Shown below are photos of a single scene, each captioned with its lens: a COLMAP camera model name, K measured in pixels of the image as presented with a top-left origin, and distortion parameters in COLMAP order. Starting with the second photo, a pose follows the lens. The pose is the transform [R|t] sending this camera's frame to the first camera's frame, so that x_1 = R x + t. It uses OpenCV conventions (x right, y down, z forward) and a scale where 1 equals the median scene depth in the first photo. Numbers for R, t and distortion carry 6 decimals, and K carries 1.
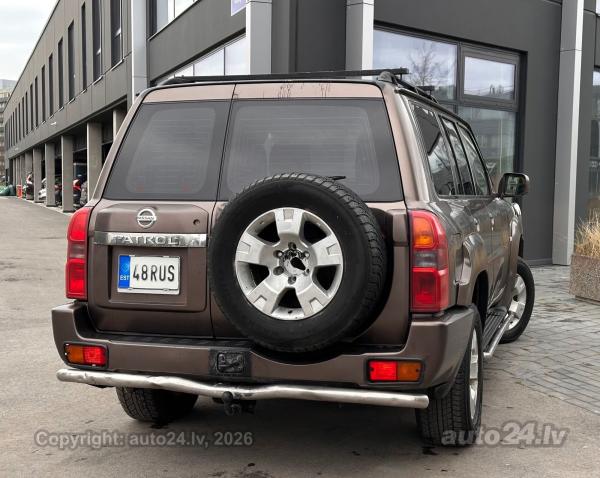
lens RADIAL K [[932.4, 0, 300.2], [0, 932.4, 253.1], [0, 0, 1]] dist [0.286363, 0.013831]
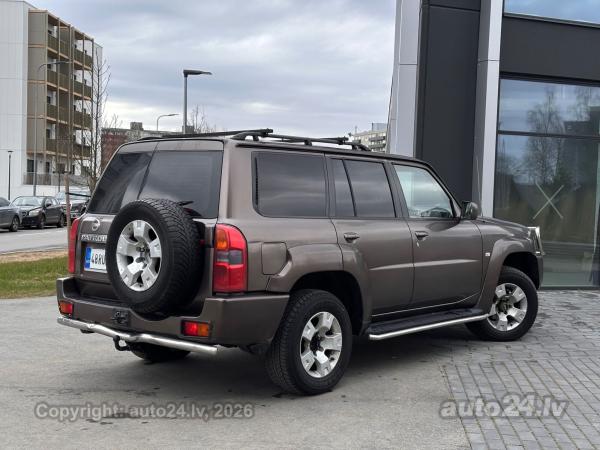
lens RADIAL K [[843.3, 0, 300.0], [0, 843.3, 225.0], [0, 0, 1]] dist [0.144370, -0.070739]
pose [[0.903725, 0.028811, -0.427142, 0.820837], [-0.049324, 0.998096, -0.037034, -0.000367], [0.425262, 0.054537, 0.903426, -0.177727]]
